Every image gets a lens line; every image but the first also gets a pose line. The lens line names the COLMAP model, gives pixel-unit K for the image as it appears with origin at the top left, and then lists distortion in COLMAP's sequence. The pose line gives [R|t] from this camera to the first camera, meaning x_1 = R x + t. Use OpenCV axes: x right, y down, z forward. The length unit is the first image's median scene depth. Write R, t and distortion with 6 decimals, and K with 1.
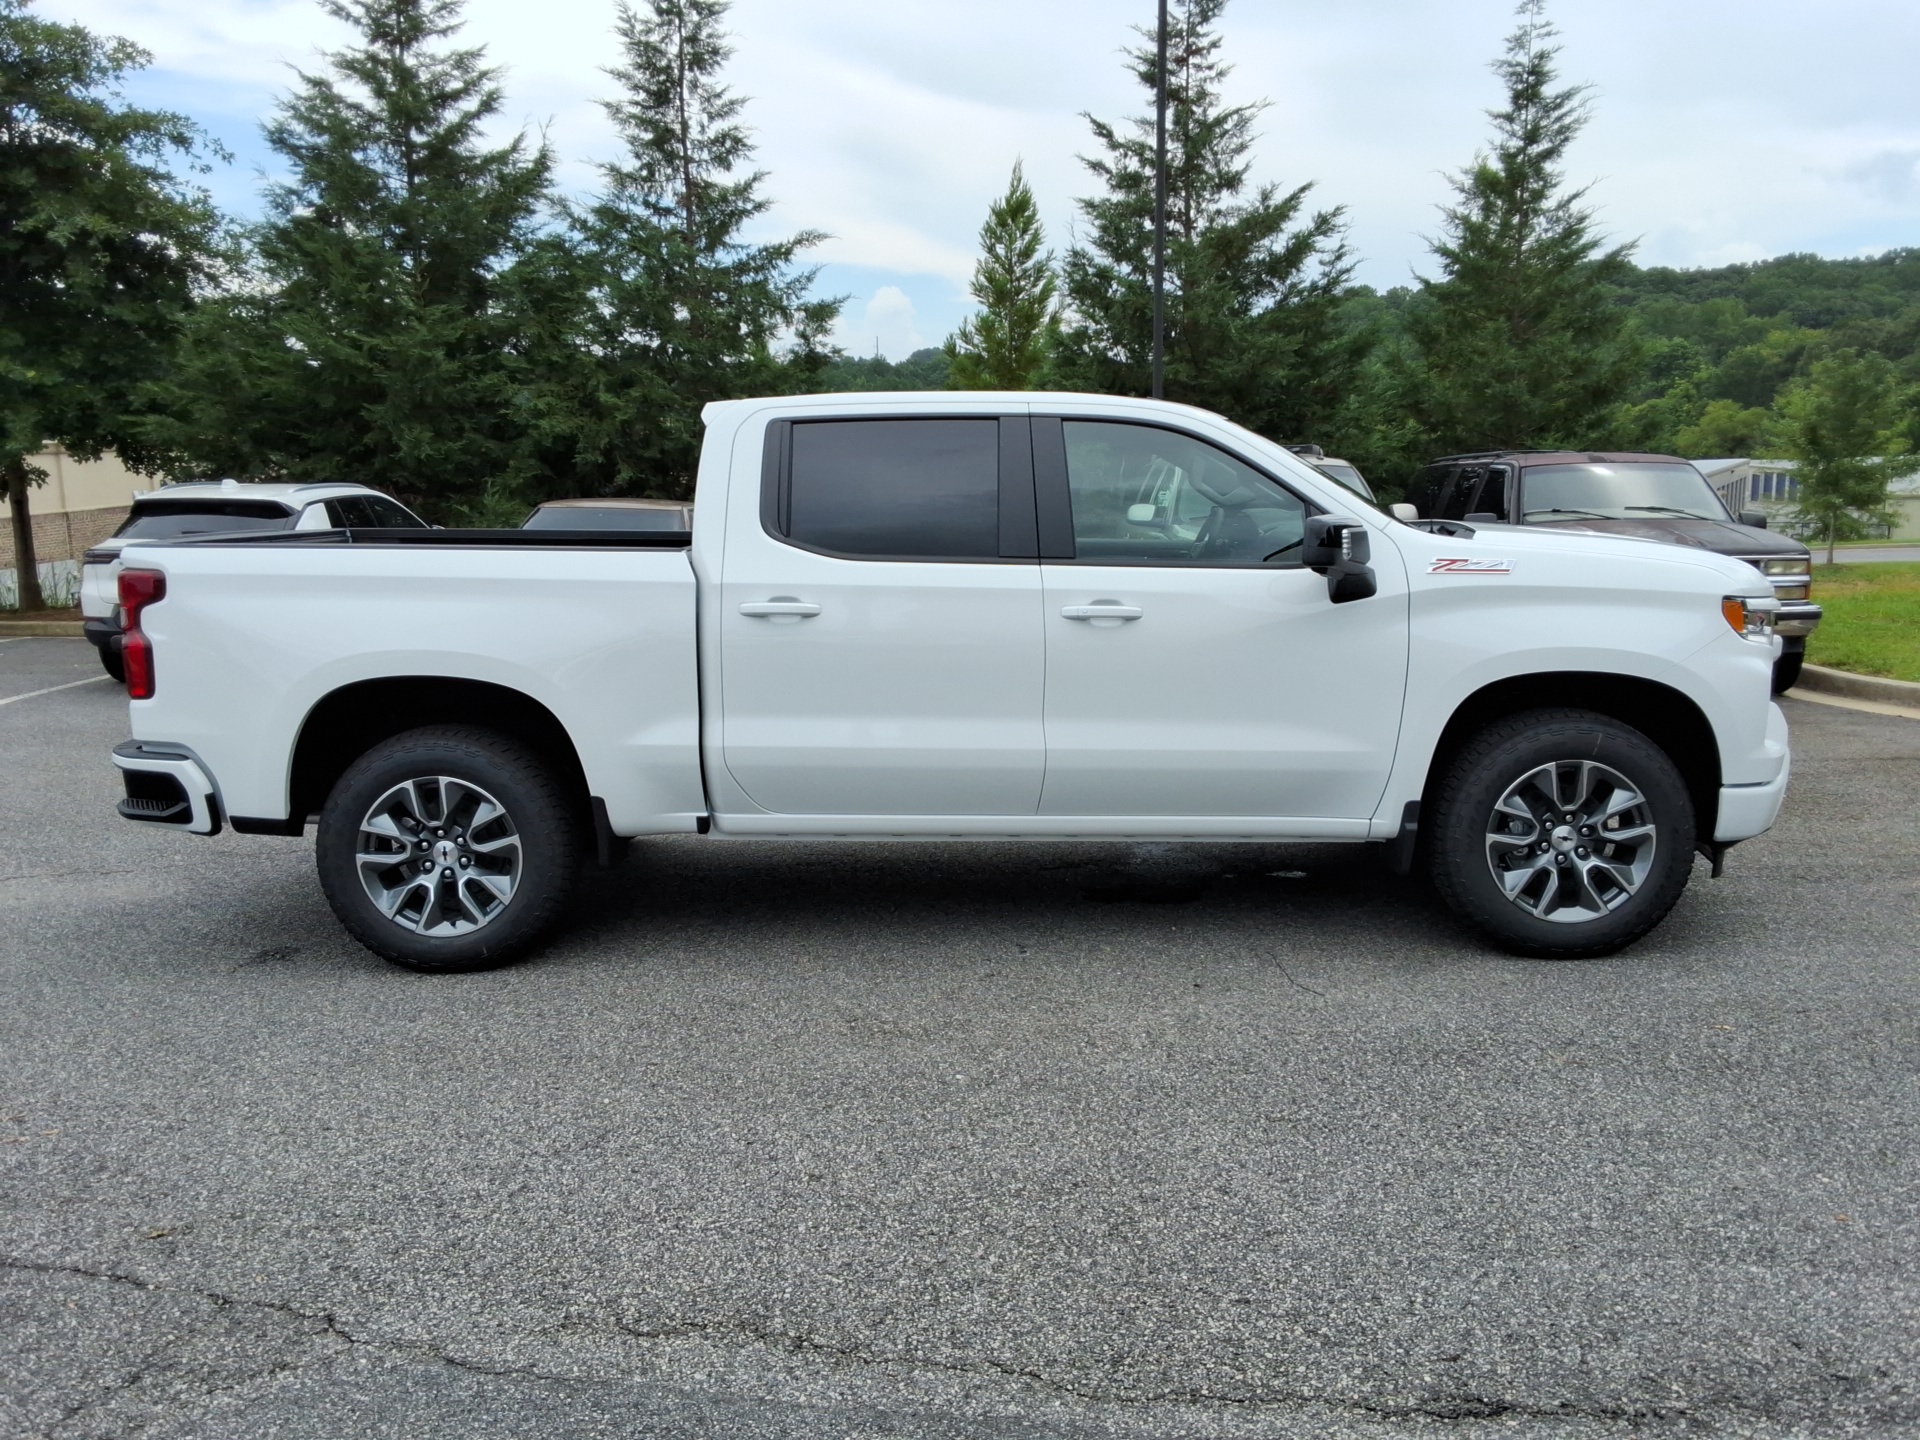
lens RADIAL K [[1522.3, 0, 970.9], [0, 1522.3, 709.2], [0, 0, 1]] dist [0.131115, -0.216824]
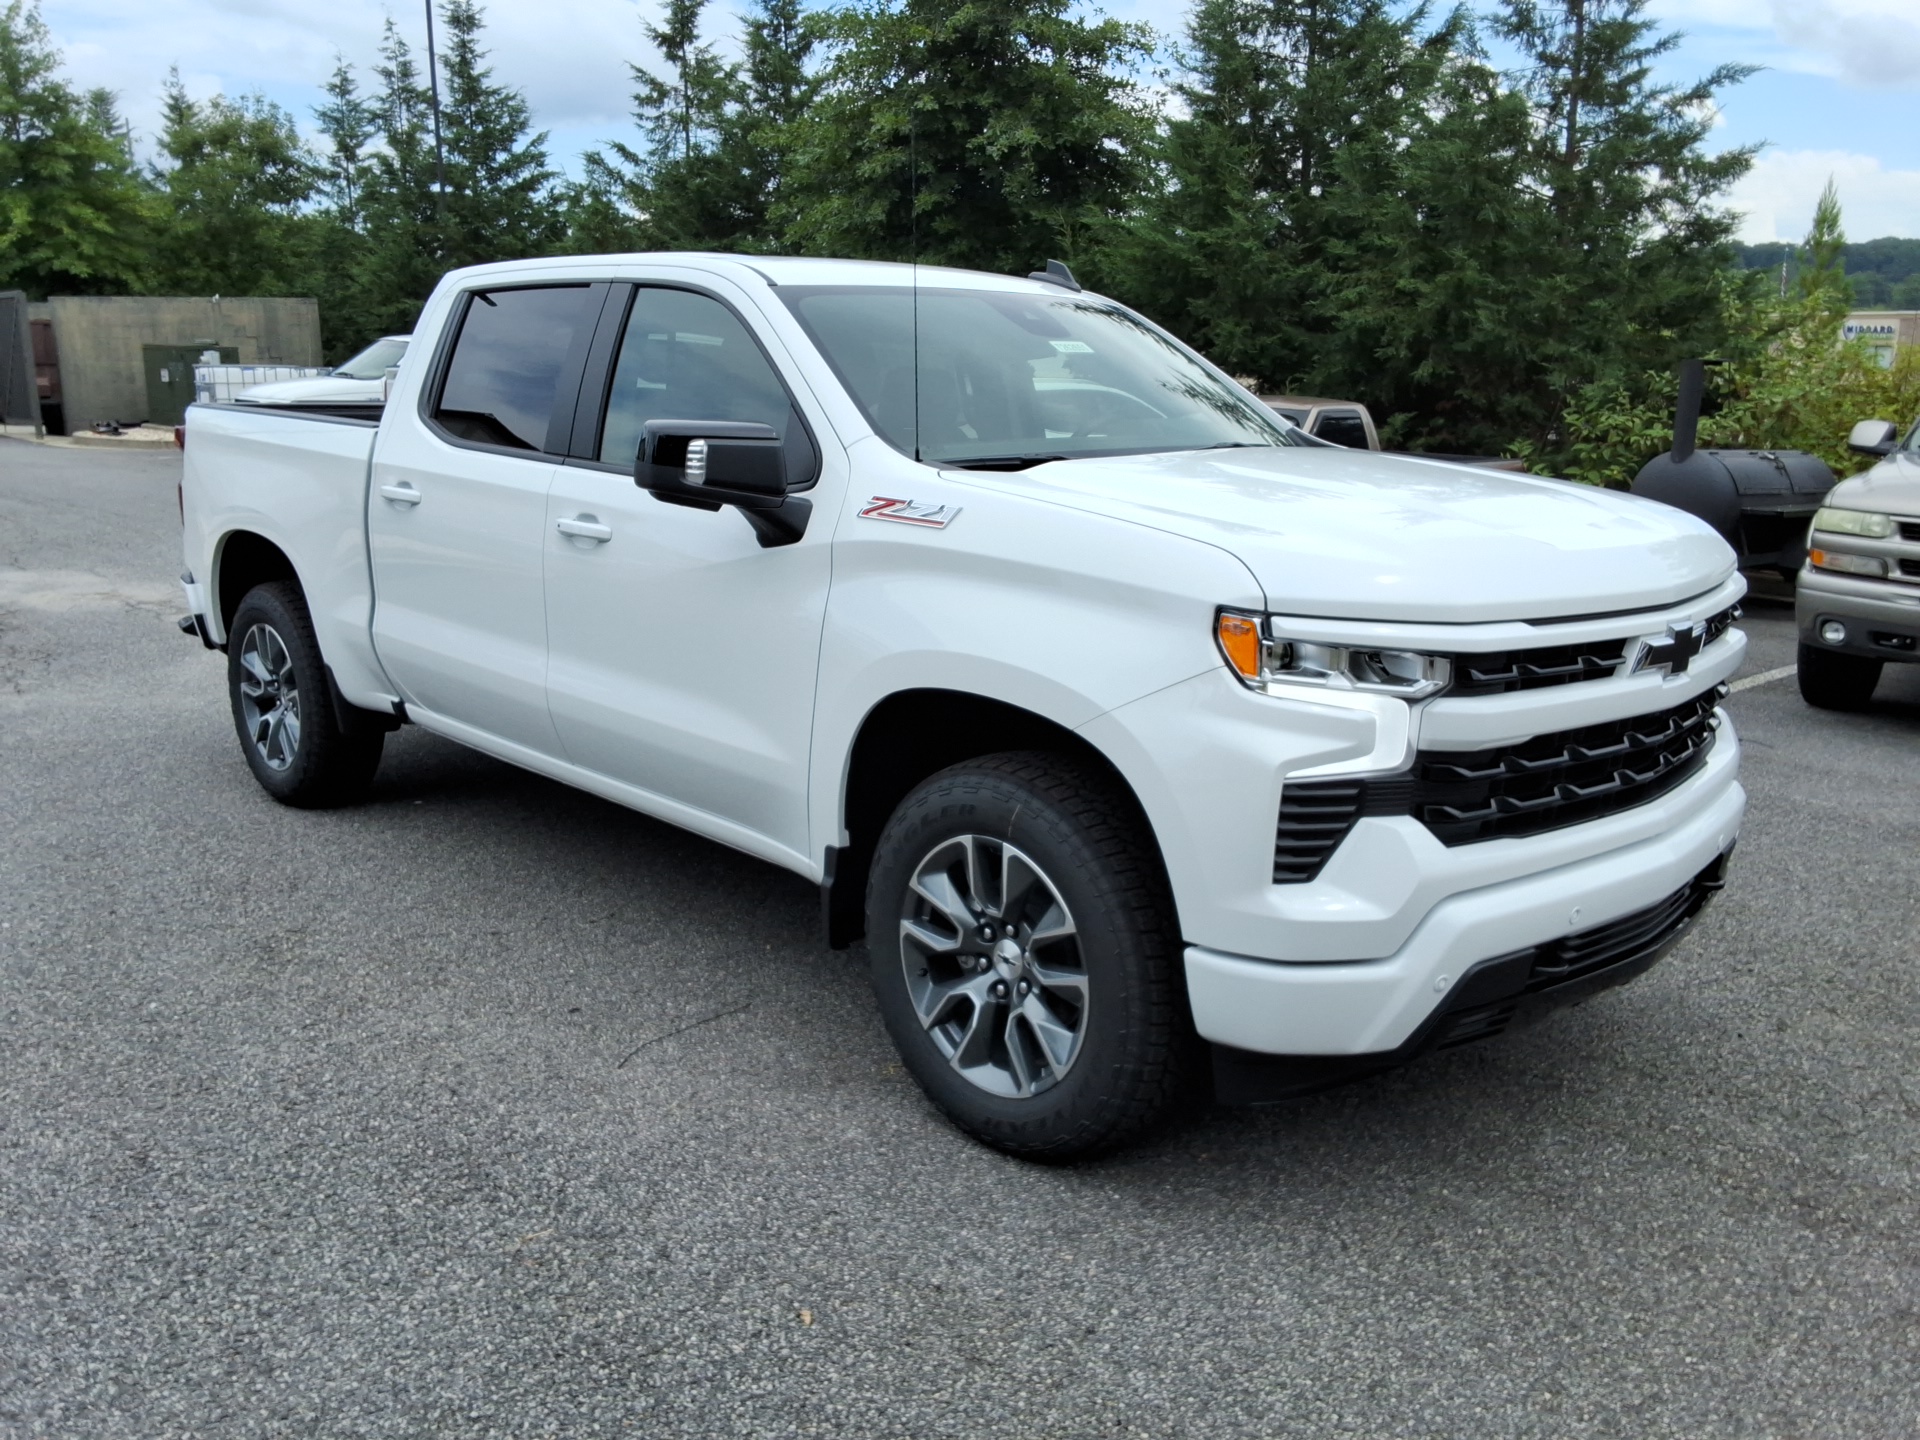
lens RADIAL K [[1536.1, 0, 959.3], [0, 1536.1, 726.1], [0, 0, 1]] dist [0.060055, -0.090367]
pose [[0.711684, 0.175373, -0.680258, 0.765848], [-0.125867, 0.984501, 0.122127, -0.082800], [0.691132, -0.001294, 0.722727, 0.530661]]
